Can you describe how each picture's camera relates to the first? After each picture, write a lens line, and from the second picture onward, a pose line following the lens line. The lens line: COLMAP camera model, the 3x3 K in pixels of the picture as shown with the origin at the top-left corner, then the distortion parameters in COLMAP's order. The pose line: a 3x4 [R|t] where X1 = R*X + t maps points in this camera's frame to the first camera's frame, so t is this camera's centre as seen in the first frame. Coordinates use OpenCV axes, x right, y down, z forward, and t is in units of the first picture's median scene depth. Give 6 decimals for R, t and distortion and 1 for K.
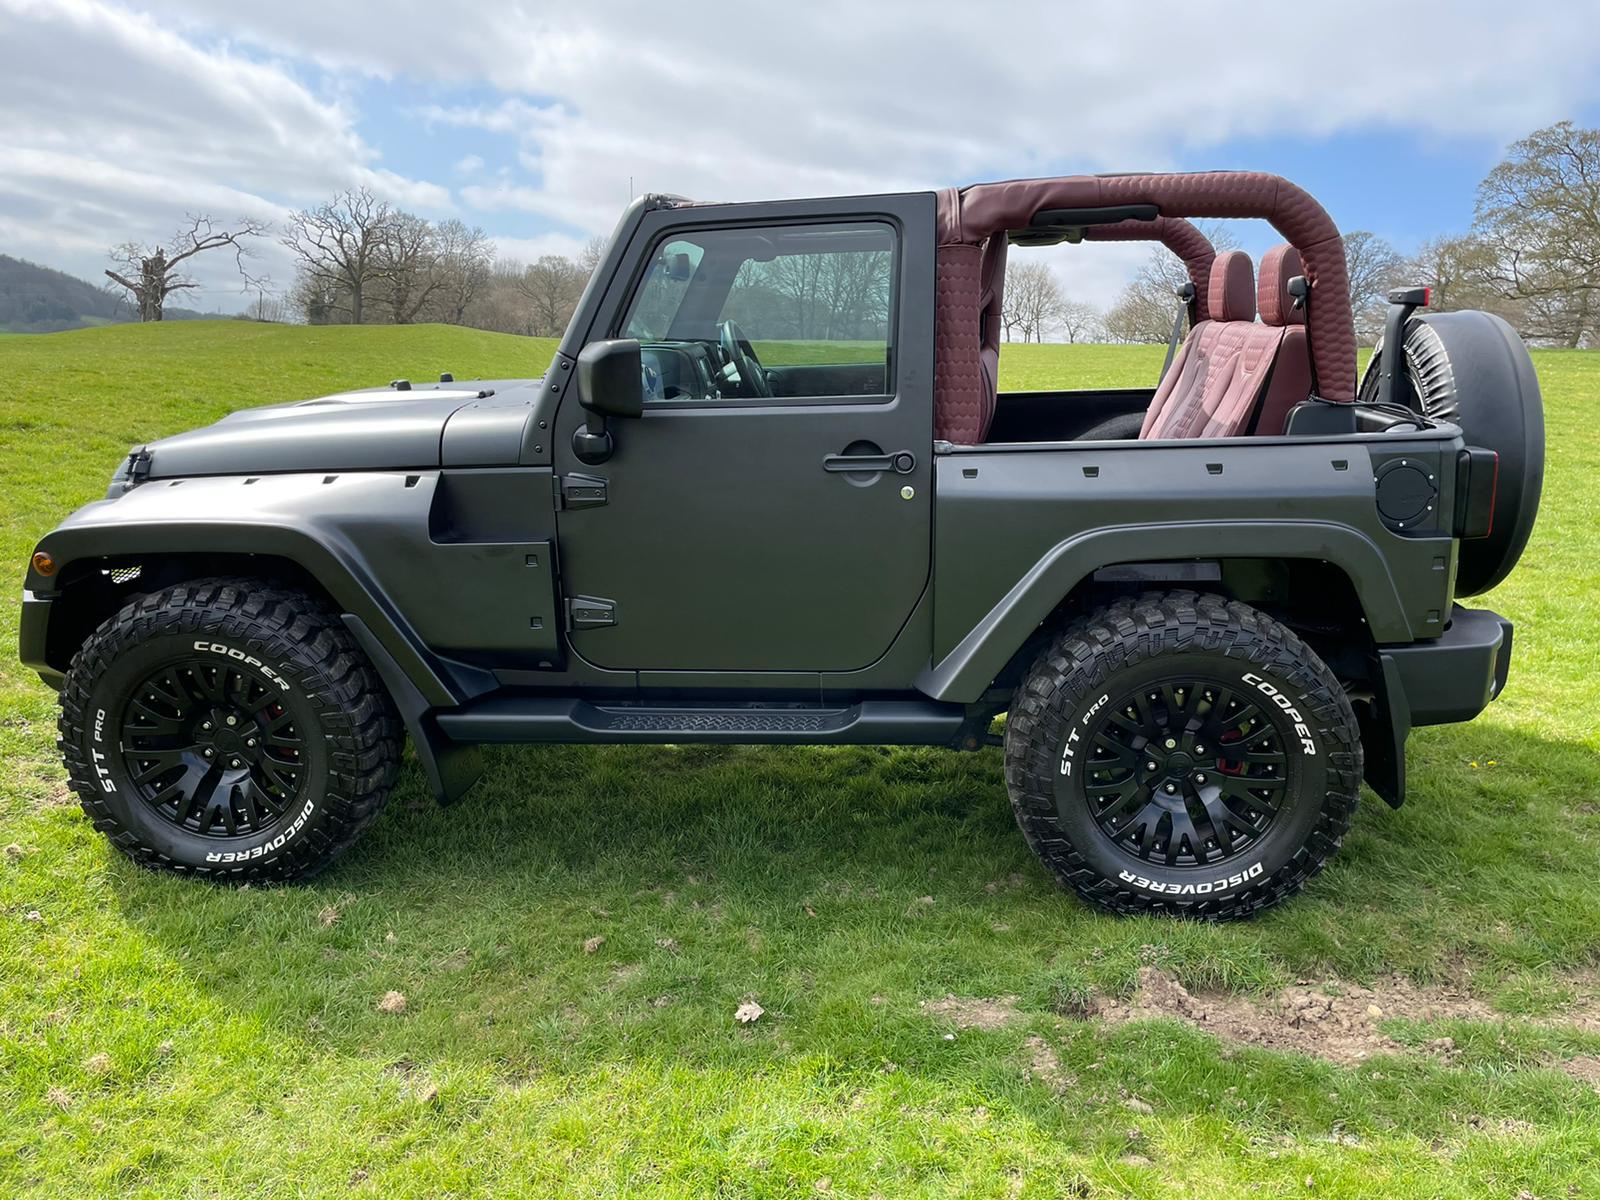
lens RADIAL K [[1207.1, 0, 814.0], [0, 1207.1, 595.5], [0, 0, 1]] dist [0.091008, -0.116672]
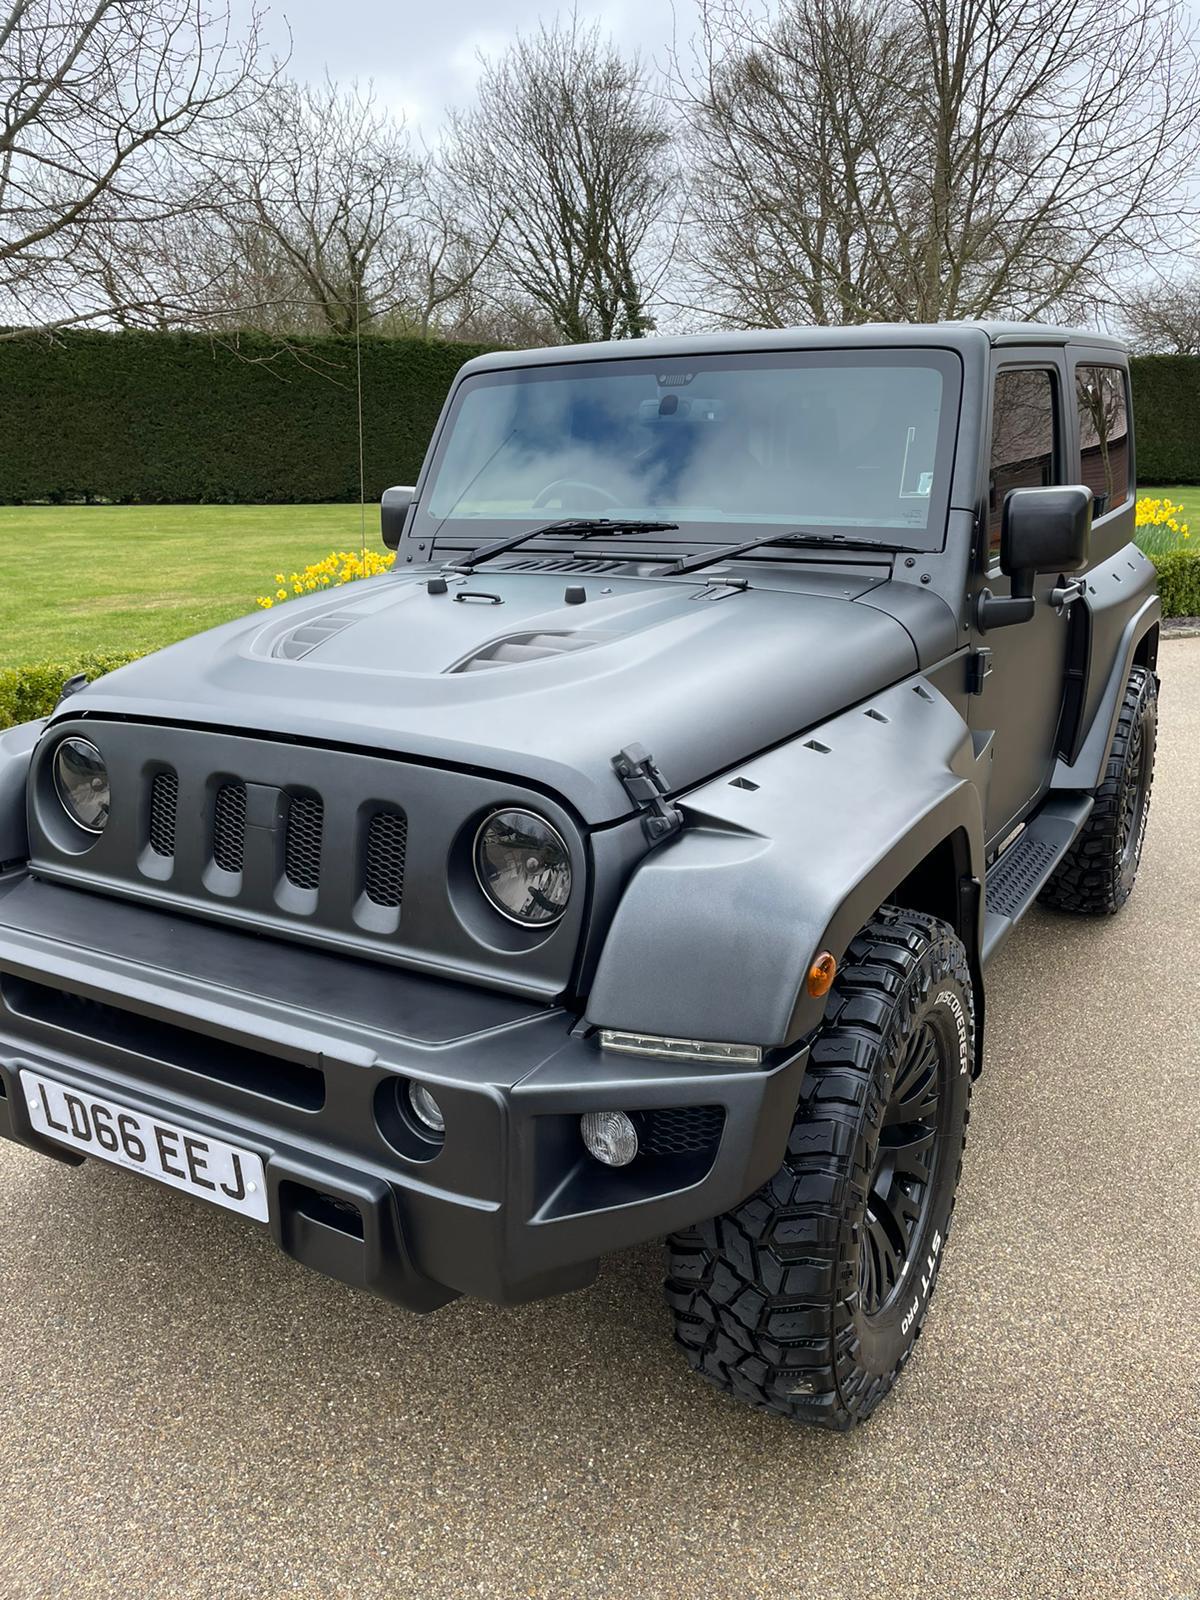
lens RADIAL K [[1207.1, 0, 599.5], [0, 1207.1, 804.2], [0, 0, 1]] dist [0.091008, -0.116672]
pose [[0.430269, -0.255883, 0.865675, -1.066954], [0.227064, 0.958828, 0.170559, -0.198276], [-0.873677, 0.123177, 0.470655, 0.814037]]
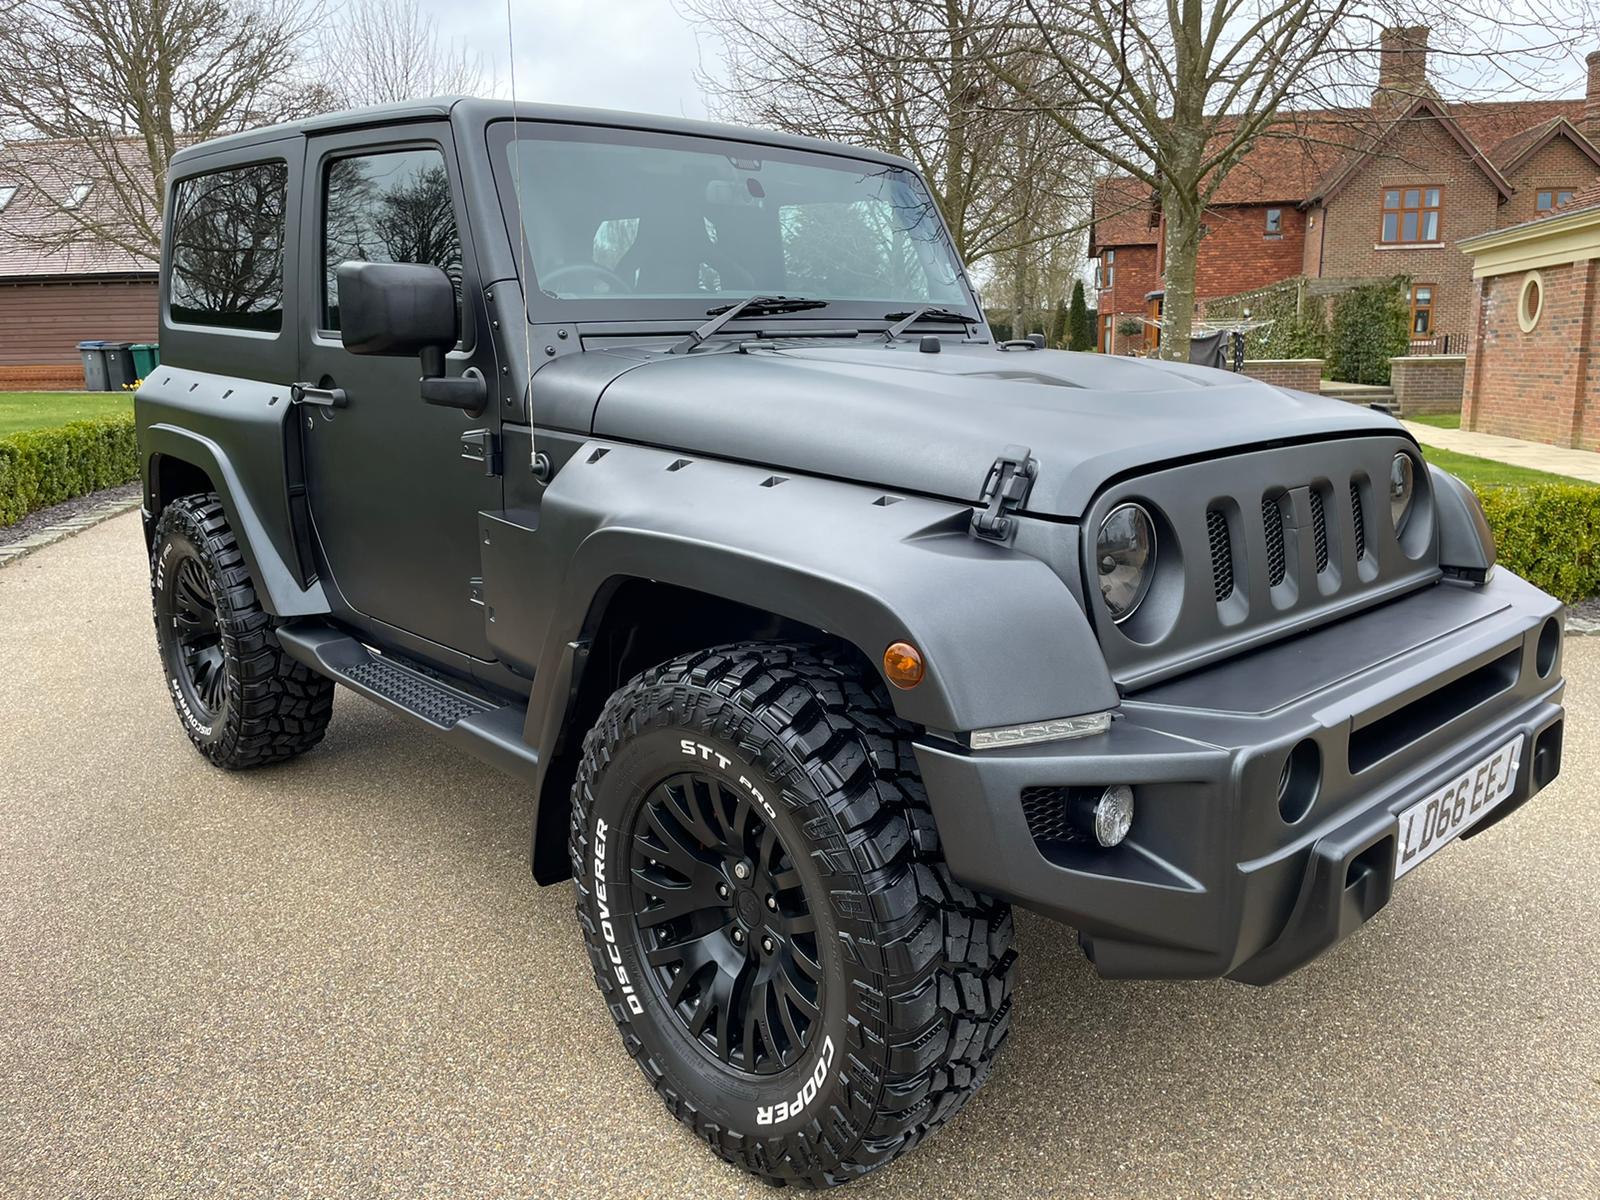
lens RADIAL K [[1209.1, 0, 805.4], [0, 1209.1, 606.1], [0, 0, 1]] dist [0.089193, -0.115505]
pose [[-0.743377, -0.136735, 0.654748, -0.845618], [0.171415, 0.907247, 0.384084, -0.381916], [-0.646535, 0.397753, -0.650988, 1.879735]]
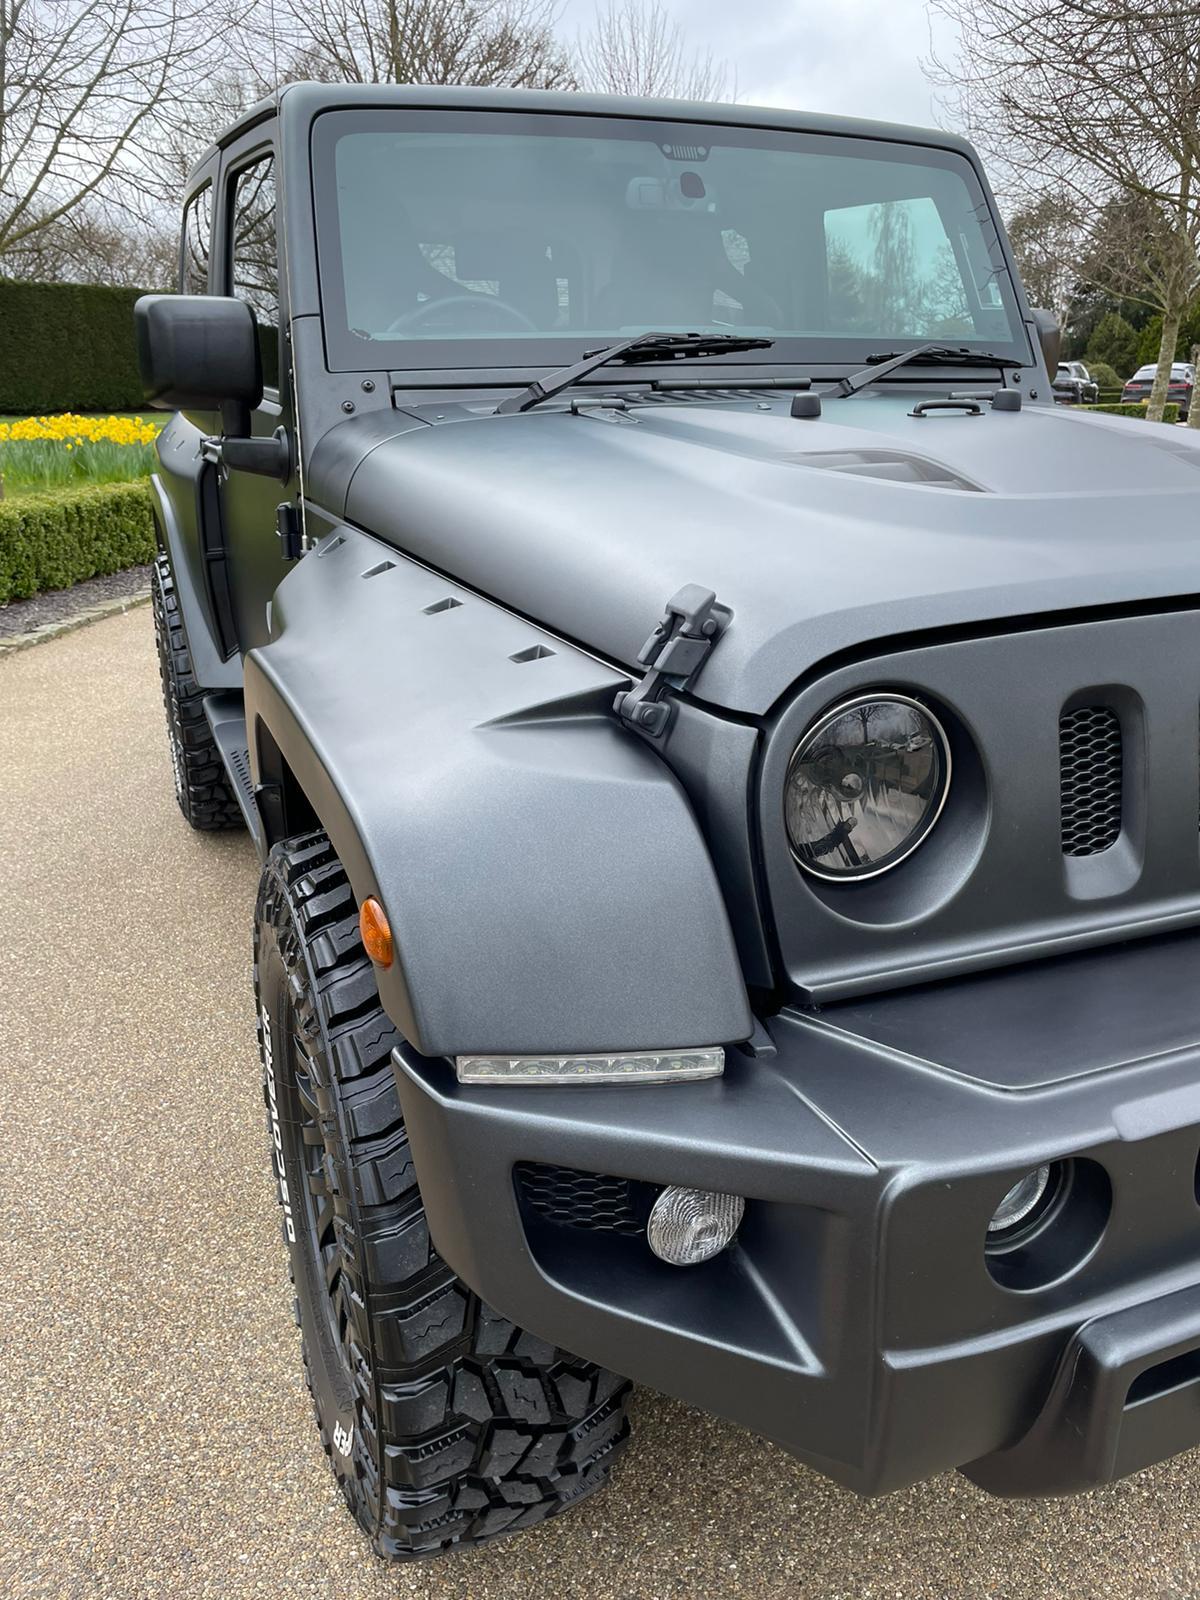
lens RADIAL K [[1209.1, 0, 600.0], [0, 1209.1, 800.0], [0, 0, 1]] dist [0.089193, -0.115505]
pose [[-0.455705, -0.289035, 0.841897, -0.841324], [0.218987, 0.880340, 0.420768, -0.317224], [-0.862773, 0.376111, -0.337881, 1.590652]]
